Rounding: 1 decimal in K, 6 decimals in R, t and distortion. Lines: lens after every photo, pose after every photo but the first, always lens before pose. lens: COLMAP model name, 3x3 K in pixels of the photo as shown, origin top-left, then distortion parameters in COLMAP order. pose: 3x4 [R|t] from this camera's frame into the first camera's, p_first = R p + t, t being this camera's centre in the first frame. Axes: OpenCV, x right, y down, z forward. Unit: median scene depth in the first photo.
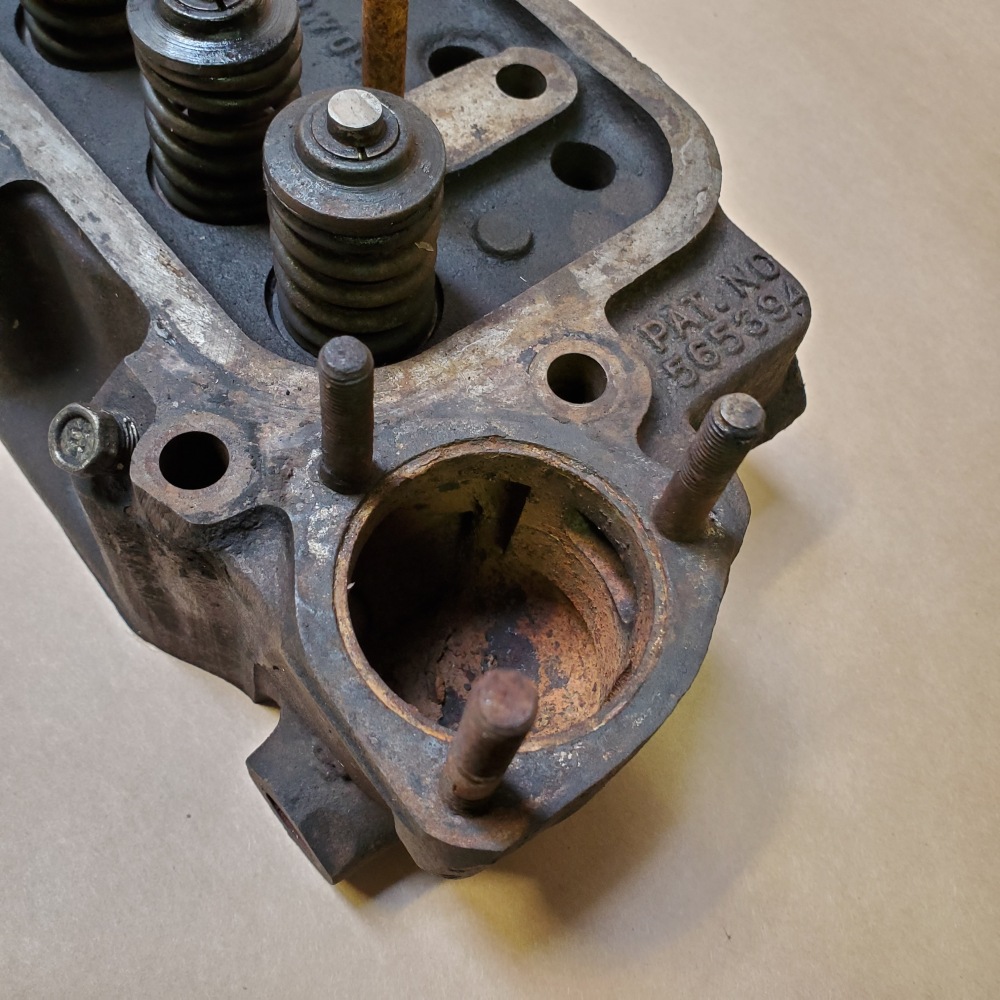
lens RADIAL K [[1000.7, 0, 485.0], [0, 1000.7, 501.4], [0, 0, 1]] dist [0.168424, -0.431730]
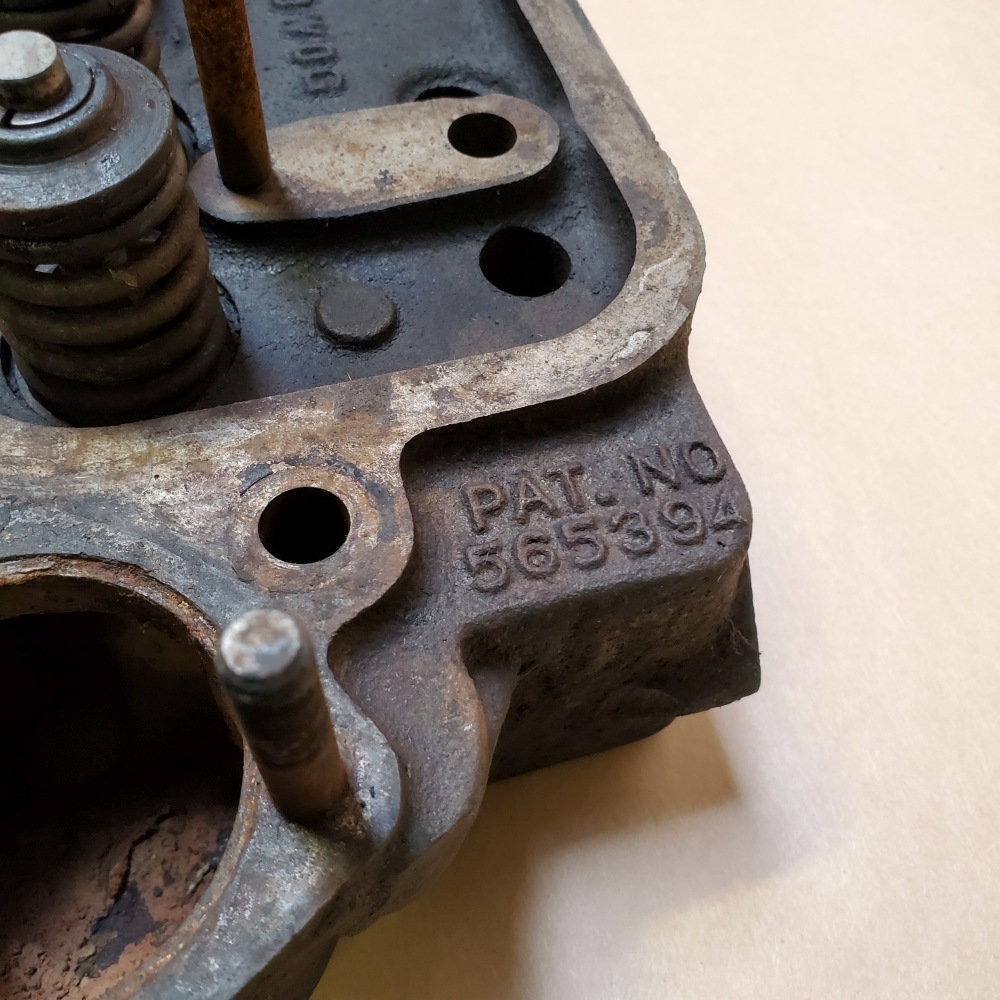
lens RADIAL K [[1009.3, 0, 472.5], [0, 1009.3, 534.5], [0, 0, 1]] dist [0.190073, -0.473140]
pose [[0.912574, 0.304353, -0.273089, 0.352252], [-0.326527, 0.944398, -0.038629, -0.117117], [0.246148, 0.124423, 0.961213, 0.344478]]
